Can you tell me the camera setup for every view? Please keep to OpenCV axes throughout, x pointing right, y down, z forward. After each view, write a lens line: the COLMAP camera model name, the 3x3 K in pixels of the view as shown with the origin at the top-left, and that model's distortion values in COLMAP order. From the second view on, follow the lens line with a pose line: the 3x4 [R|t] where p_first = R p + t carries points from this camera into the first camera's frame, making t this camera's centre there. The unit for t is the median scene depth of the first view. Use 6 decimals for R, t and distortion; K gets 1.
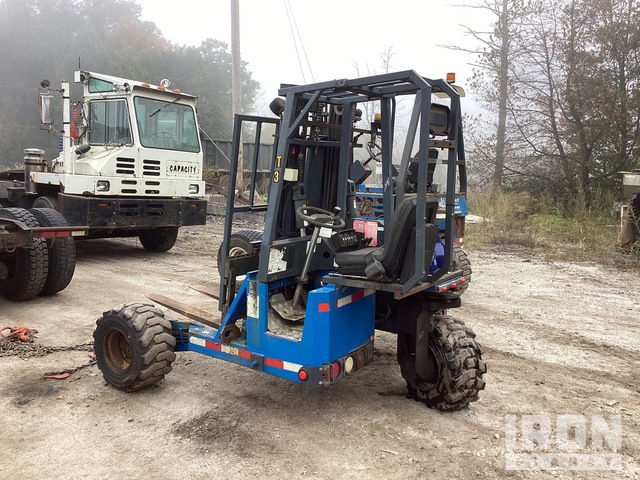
lens RADIAL K [[599.8, 0, 320.0], [0, 599.8, 240.0], [0, 0, 1]] dist [0.014566, -0.016090]
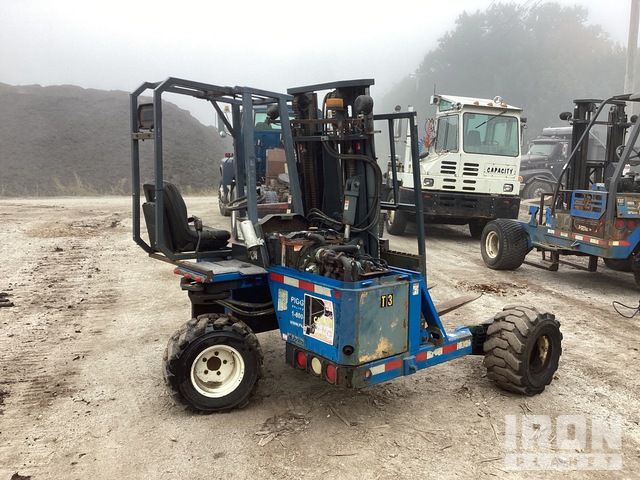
lens RADIAL K [[599.8, 0, 320.0], [0, 599.8, 240.0], [0, 0, 1]] dist [0.014566, -0.016090]
pose [[0.753009, 0.085032, -0.652493, 0.311638], [-0.091515, 0.995512, 0.024121, 0.024830], [0.651615, 0.041550, 0.757411, -0.145578]]
